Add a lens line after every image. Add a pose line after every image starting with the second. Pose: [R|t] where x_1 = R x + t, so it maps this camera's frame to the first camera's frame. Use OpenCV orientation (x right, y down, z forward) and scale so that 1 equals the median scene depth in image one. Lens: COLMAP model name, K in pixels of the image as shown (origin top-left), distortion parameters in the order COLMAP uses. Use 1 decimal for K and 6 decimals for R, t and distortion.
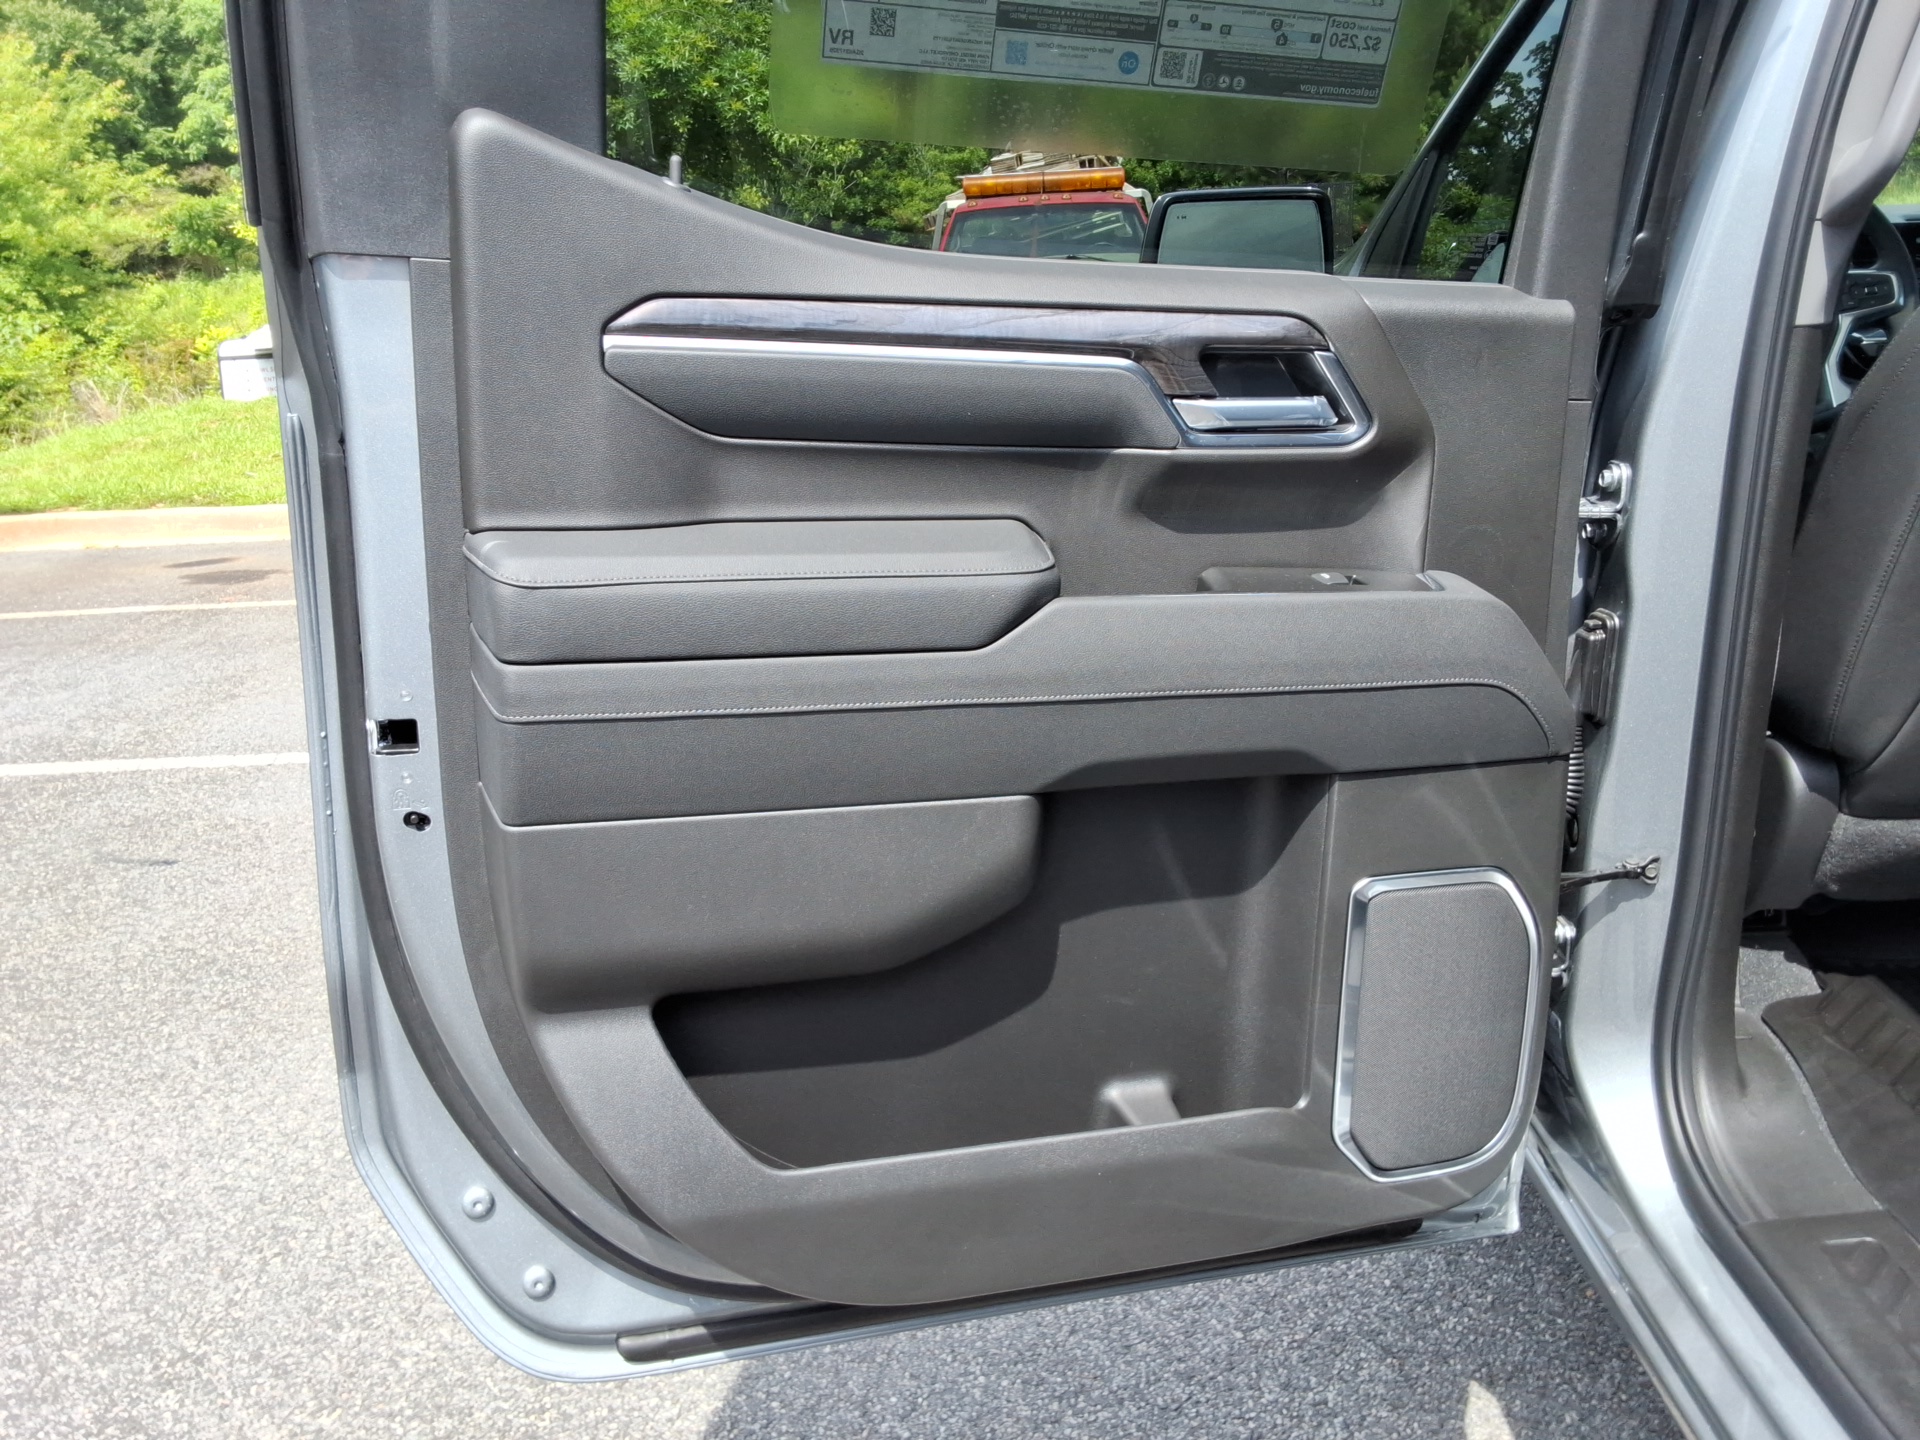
lens RADIAL K [[1548.4, 0, 958.2], [0, 1548.4, 720.9], [0, 0, 1]] dist [0.067195, -0.095072]
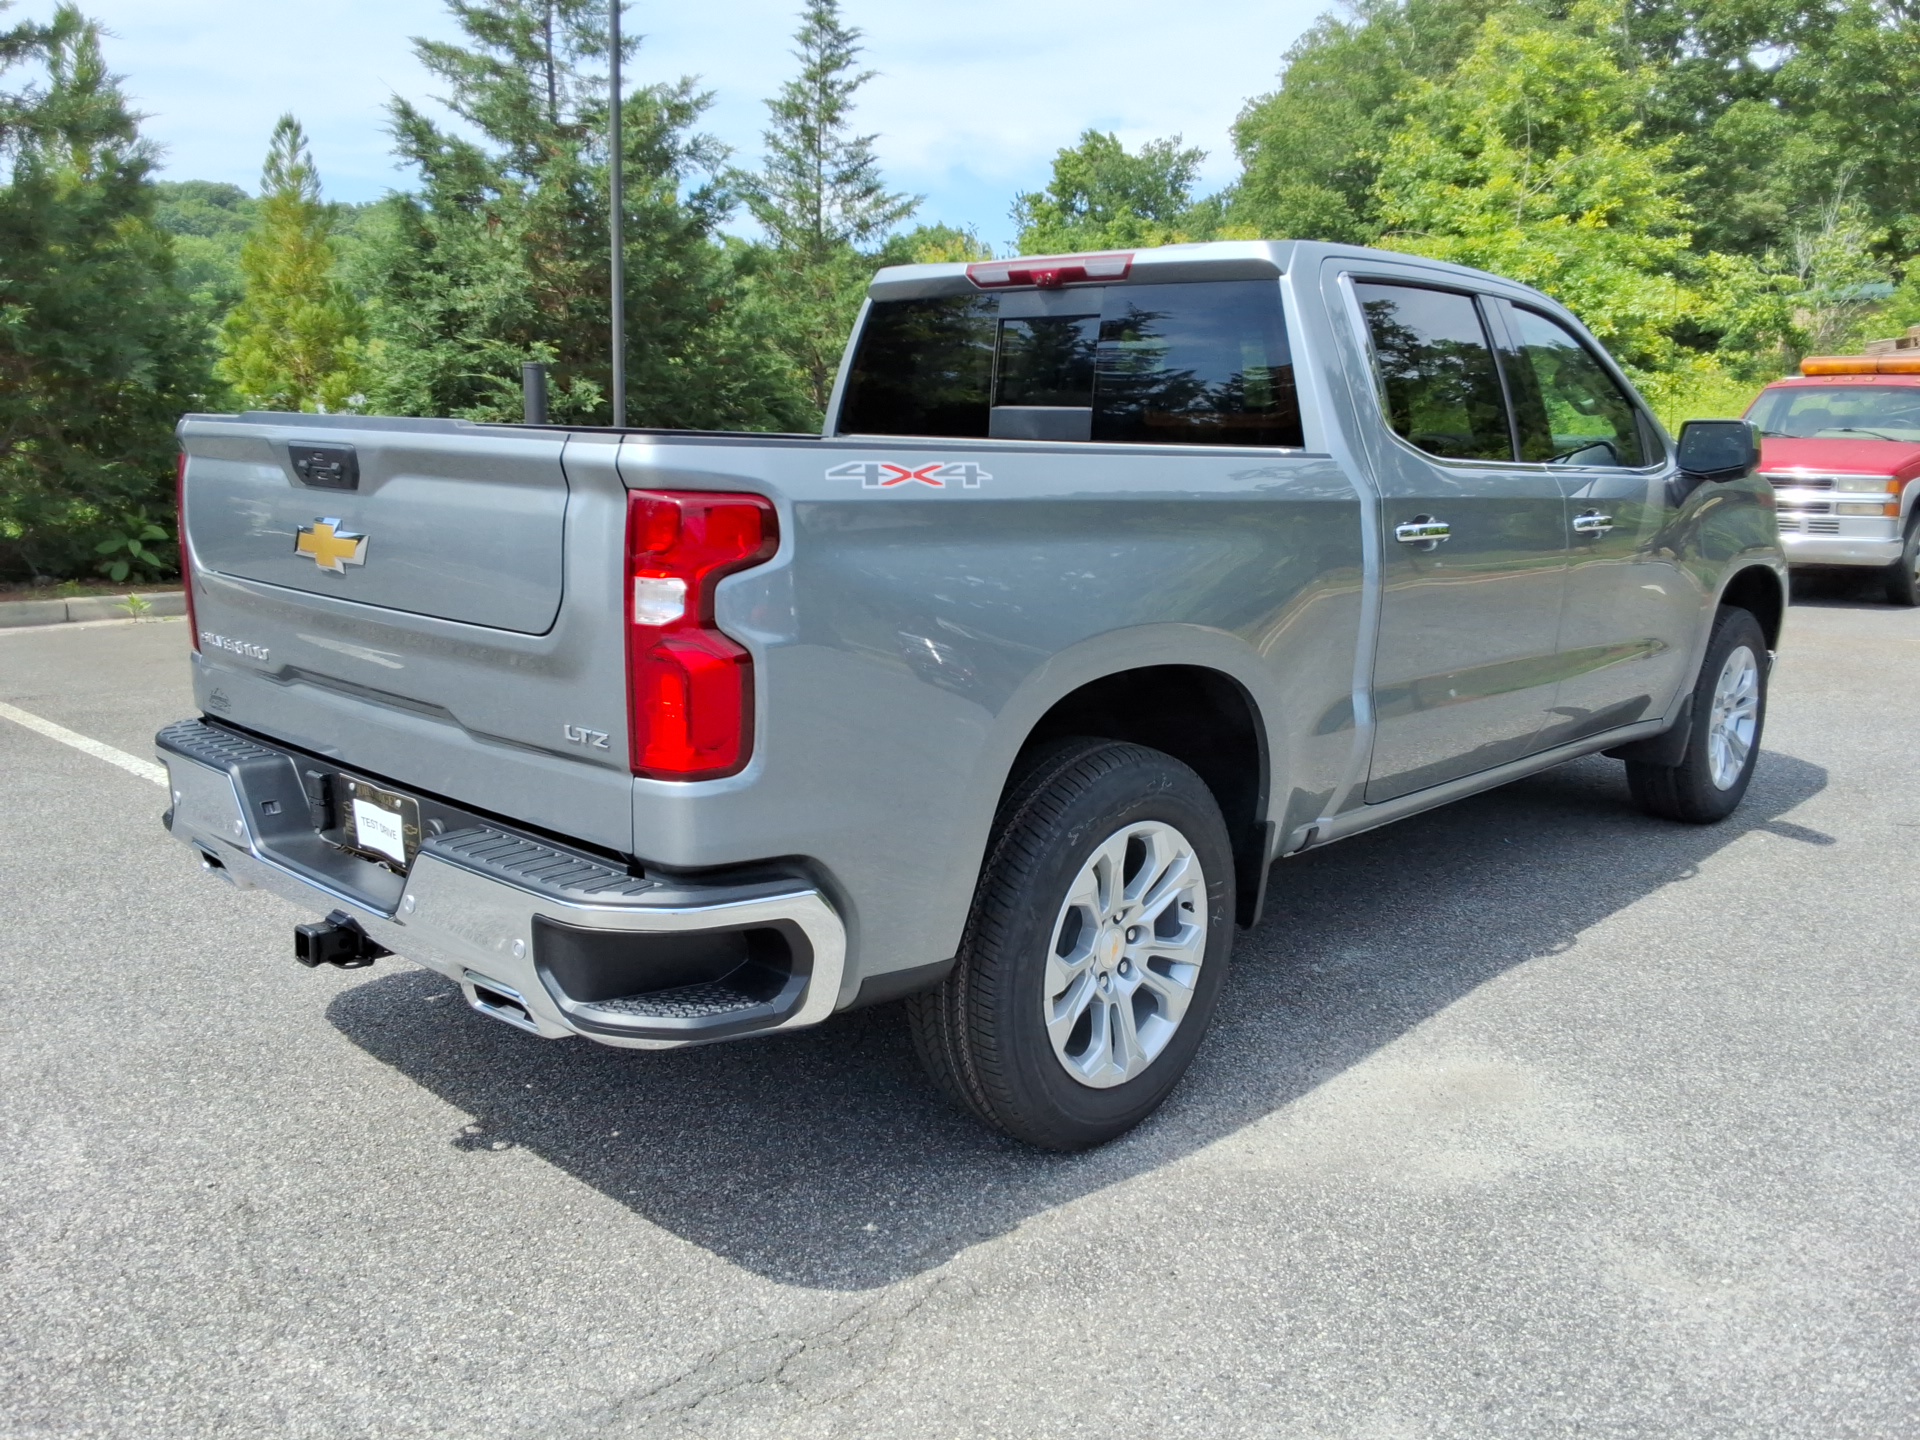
lens RADIAL K [[1513.5, 0, 968.3], [0, 1513.5, 713.9], [0, 0, 1]] dist [0.096781, -0.151793]
pose [[0.751669, 0.176224, -0.635562, 0.298223], [-0.228093, 0.973639, 0.000202, 0.046905], [0.618844, 0.144816, 0.772050, -0.217841]]
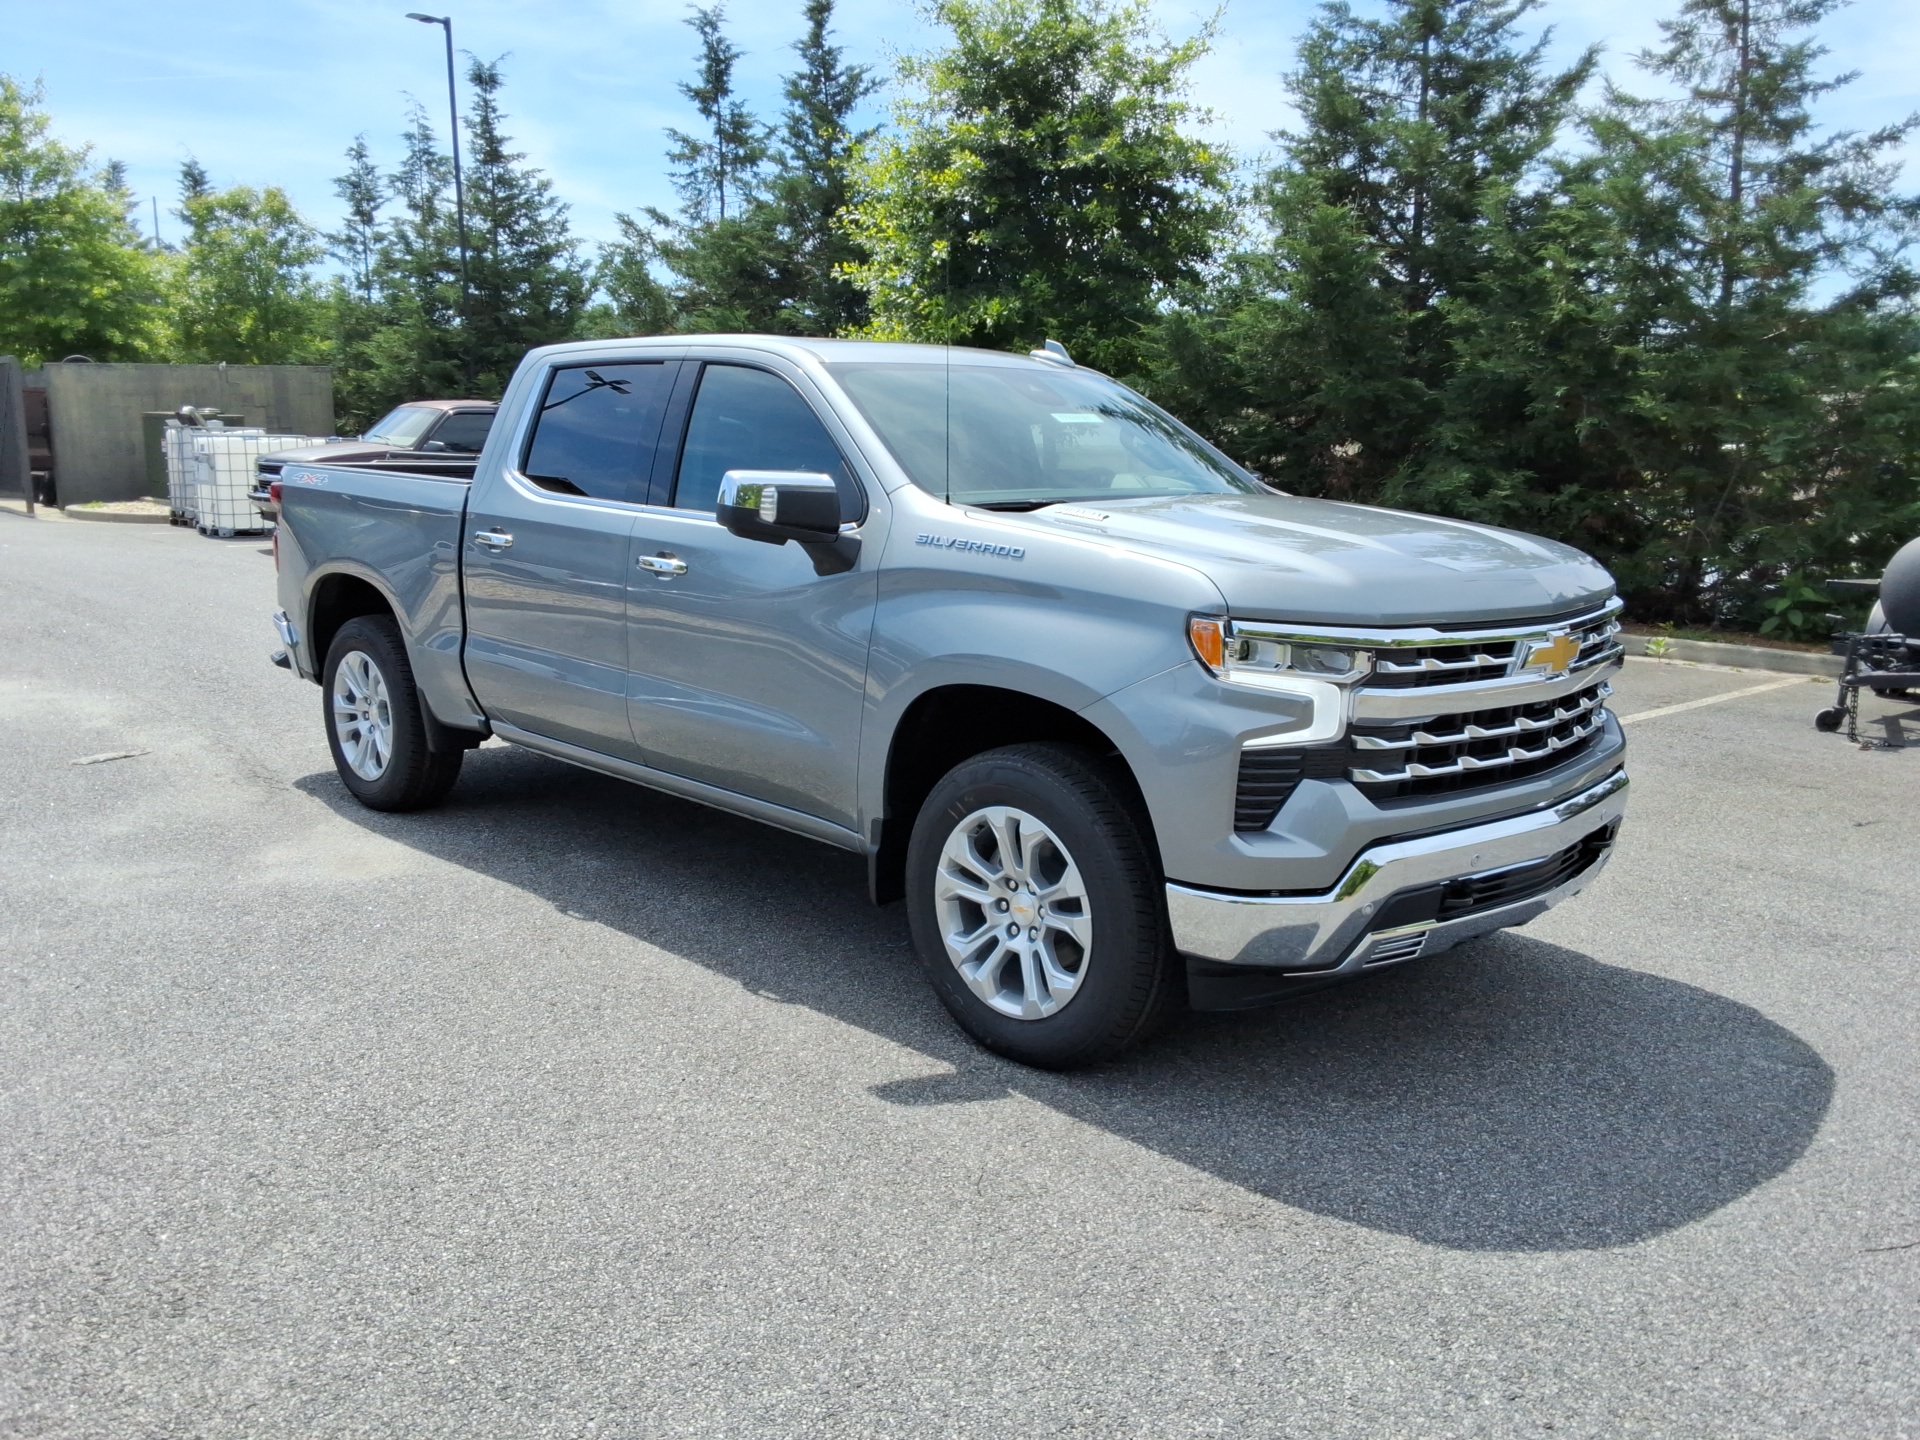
lens RADIAL K [[1556.4, 0, 975.8], [0, 1556.4, 689.7], [0, 0, 1]] dist [0.114397, -0.178446]
pose [[-0.681613, 0.138760, -0.718436, 0.397667], [-0.194704, 0.912061, 0.360882, -0.142633], [0.705333, 0.385864, -0.594655, 0.393742]]
